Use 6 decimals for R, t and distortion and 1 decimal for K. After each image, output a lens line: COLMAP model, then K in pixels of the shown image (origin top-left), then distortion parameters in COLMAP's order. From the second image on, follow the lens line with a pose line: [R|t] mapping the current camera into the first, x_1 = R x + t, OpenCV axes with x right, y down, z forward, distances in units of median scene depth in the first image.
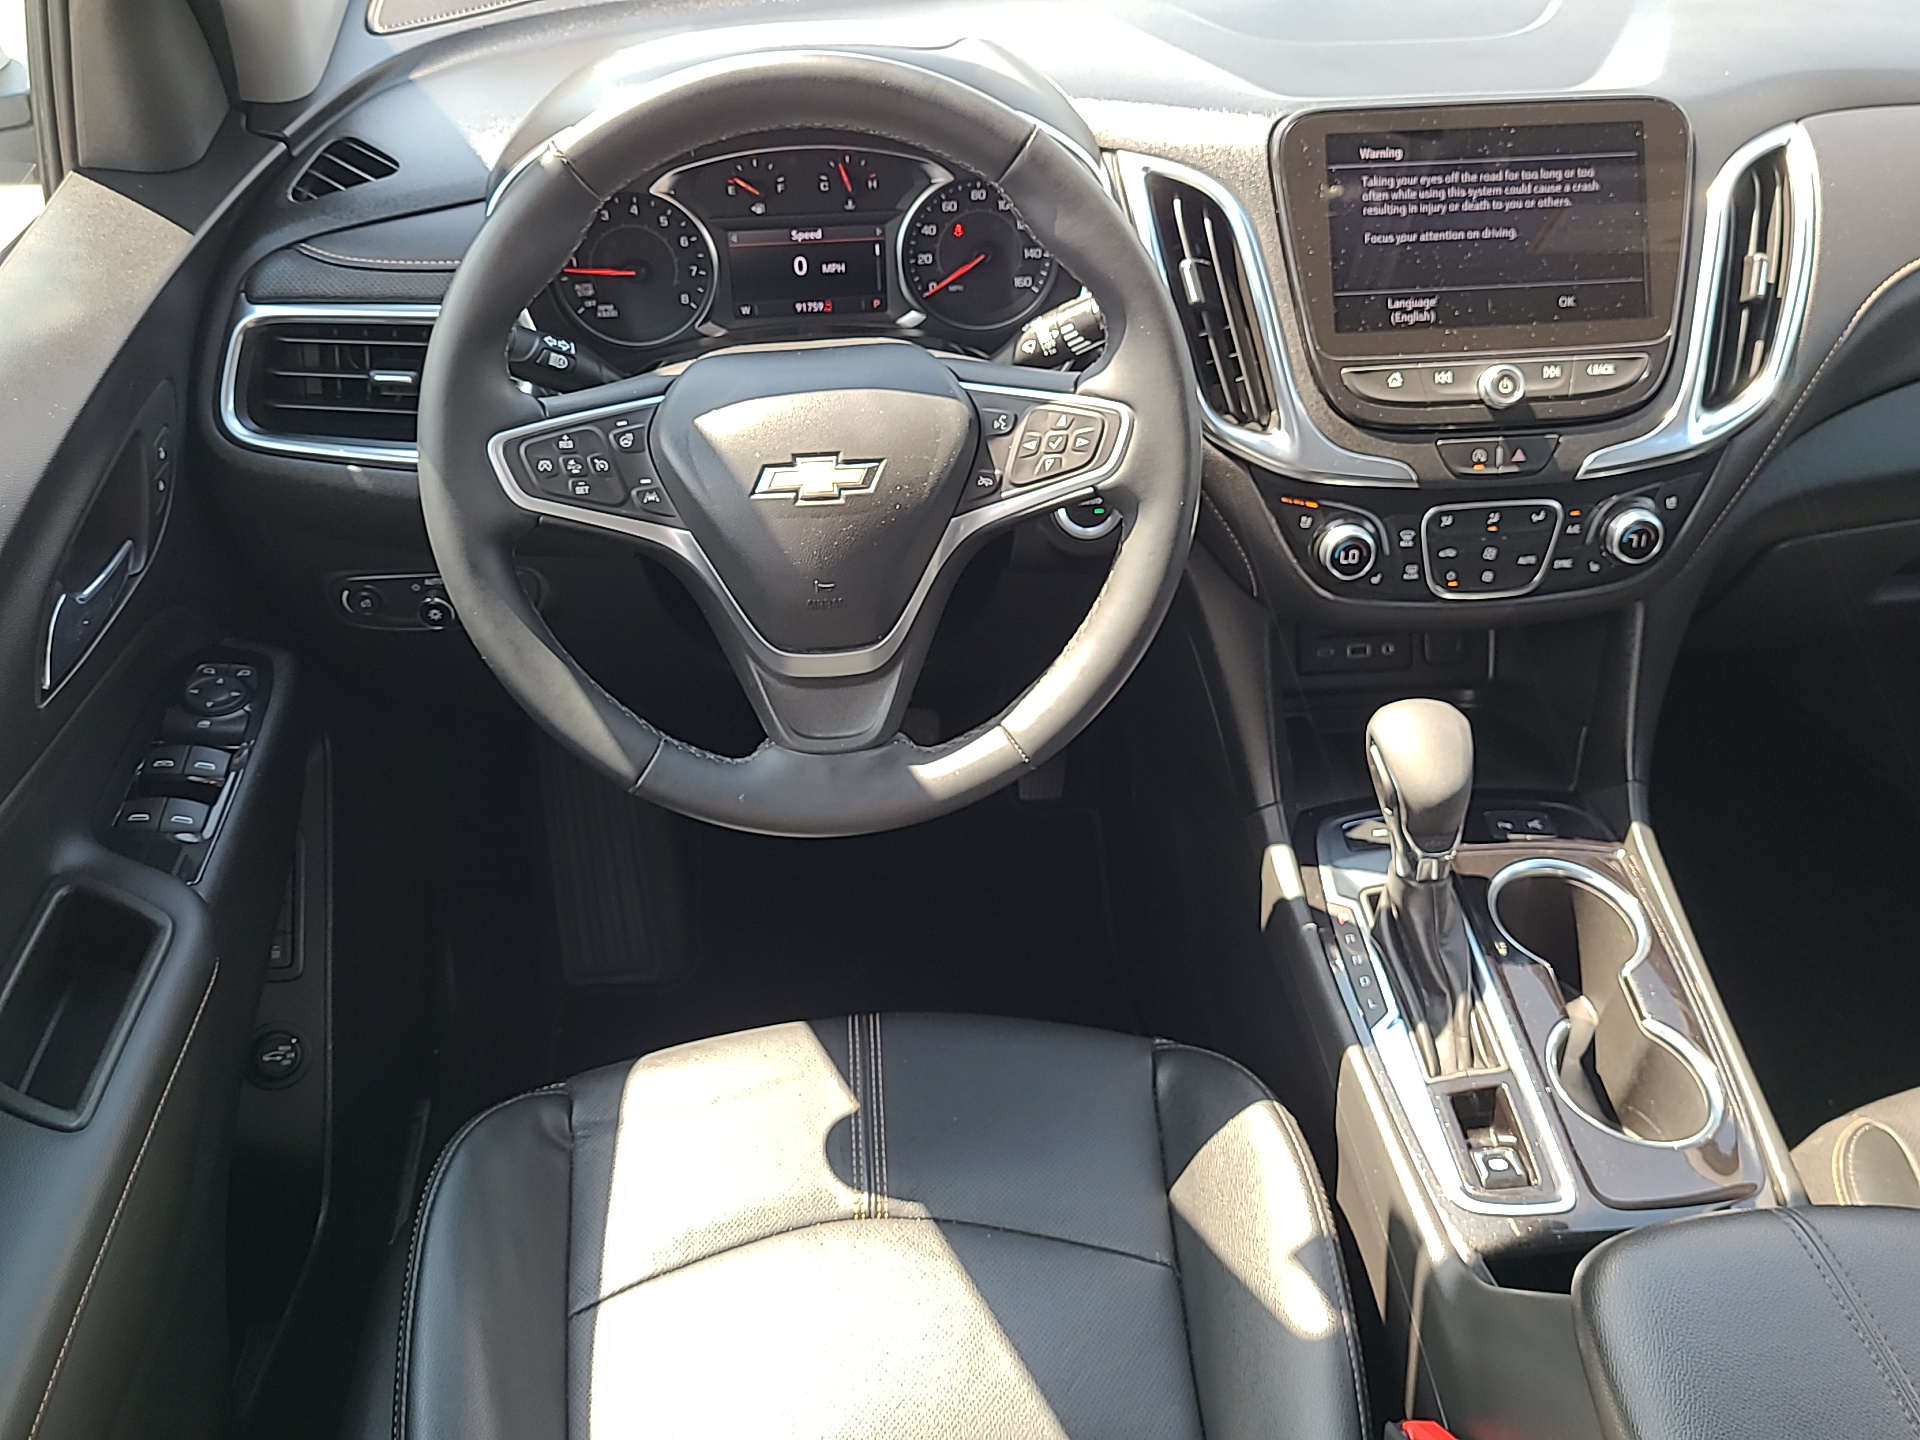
lens RADIAL K [[1769.6, 0, 963.9], [0, 1769.6, 704.4], [0, 0, 1]] dist [-0.013753, 0.000000]
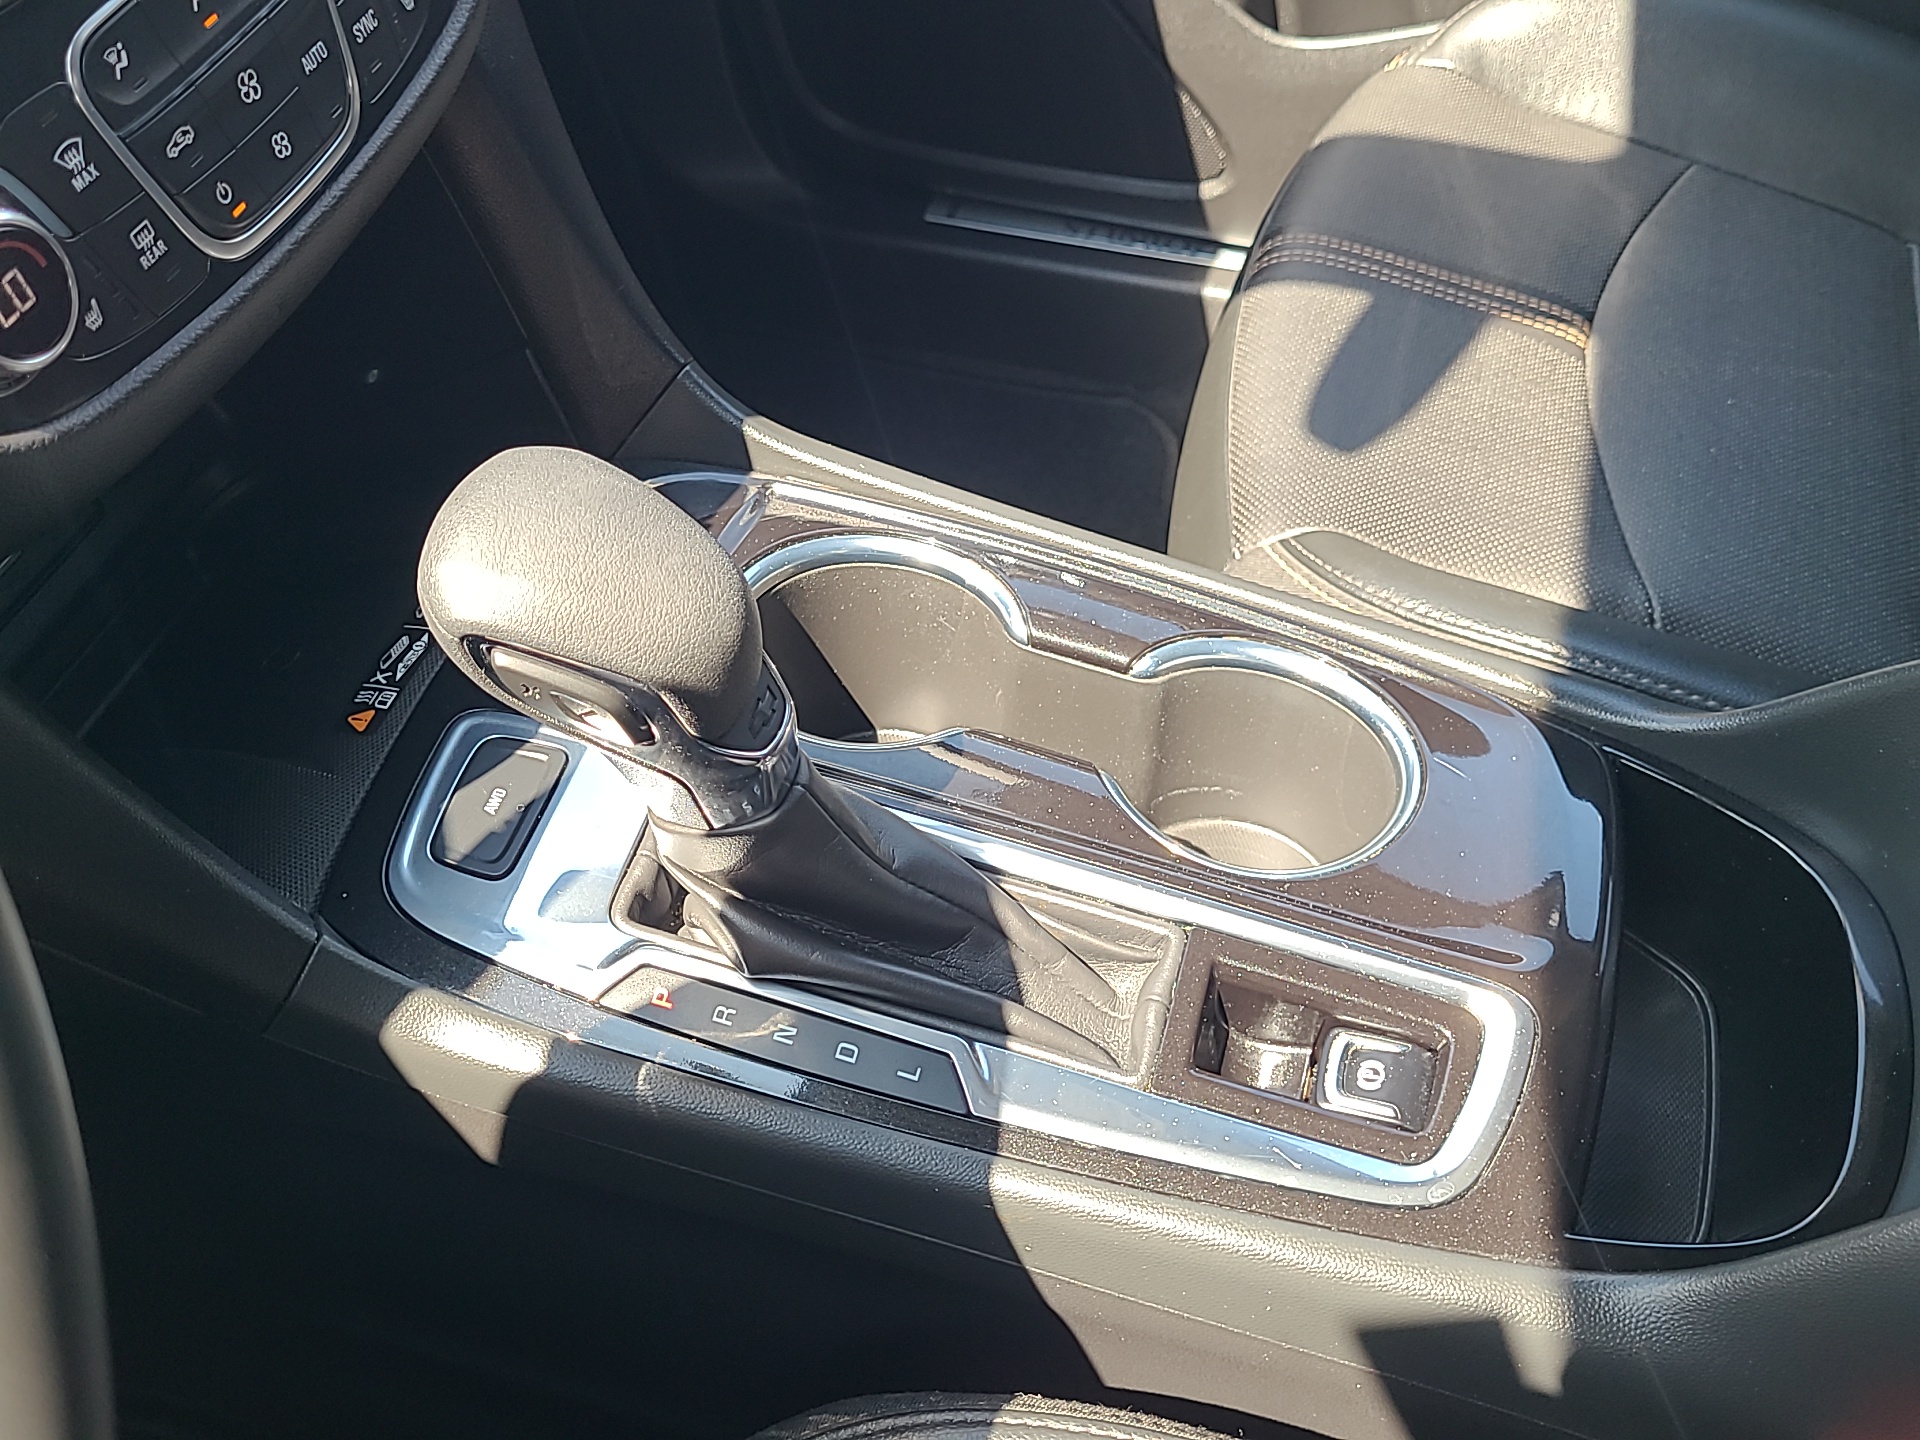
lens RADIAL K [[1771.5, 0, 955.9], [0, 1771.5, 731.2], [0, 0, 1]] dist [-0.004258, 0.000000]
pose [[0.386308, -0.709525, 0.589355, 0.037562], [0.565907, 0.686885, 0.456003, -0.079644], [-0.728365, 0.157362, 0.666874, 0.677604]]
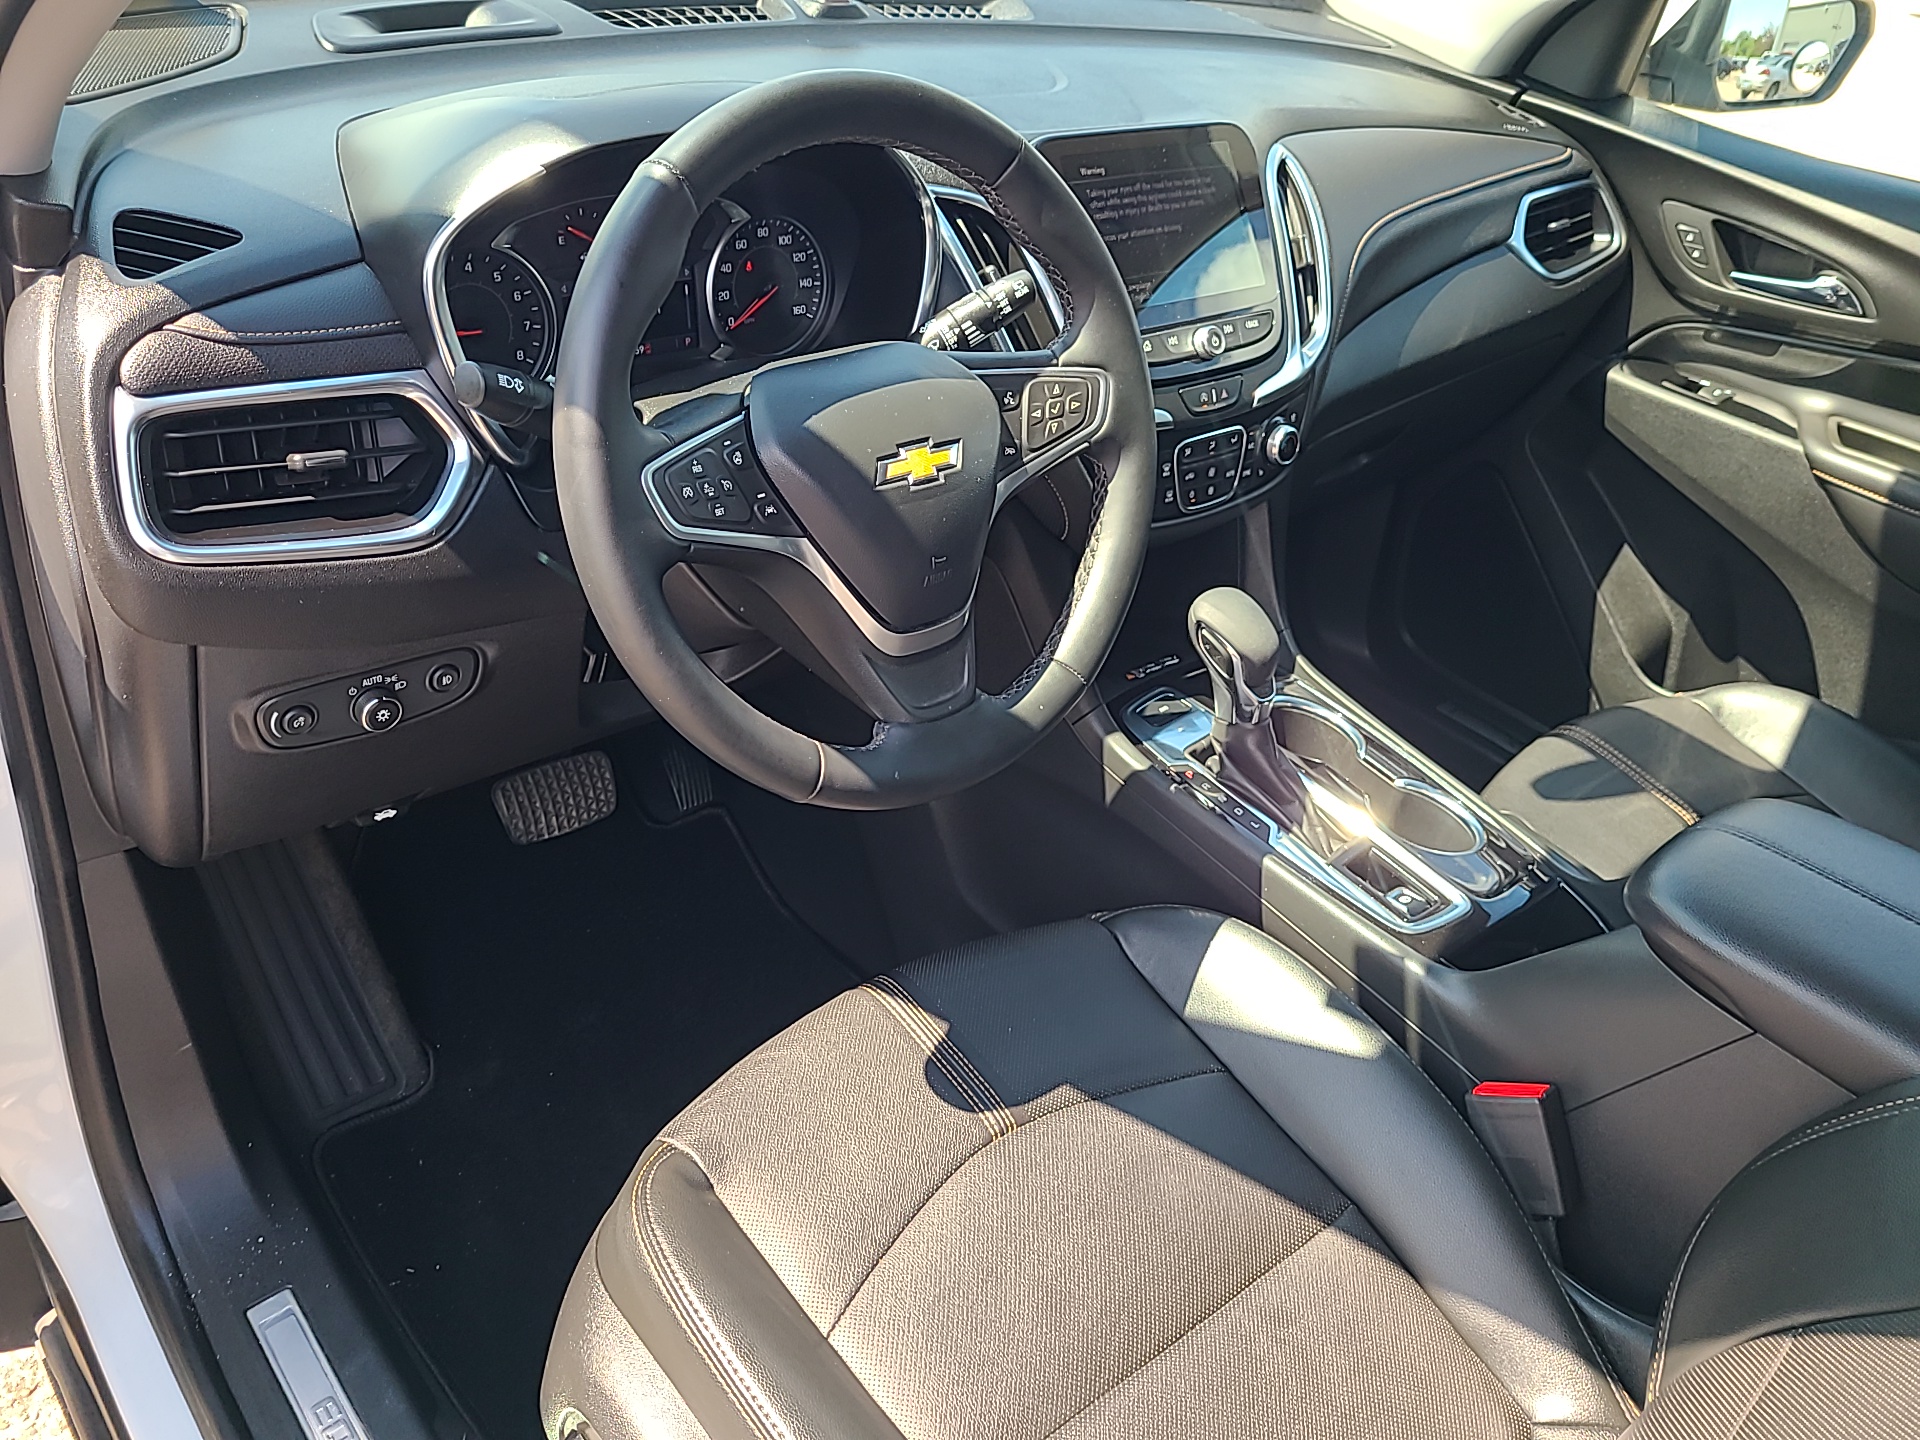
lens RADIAL K [[1453.8, 0, 961.0], [0, 1453.8, 716.8], [0, 0, 1]] dist [-0.008378, 0.001535]
pose [[0.809498, -0.240655, 0.535535, -0.484126], [0.247692, 0.966971, 0.060128, -0.021615], [-0.532317, 0.083974, 0.842370, 0.212619]]
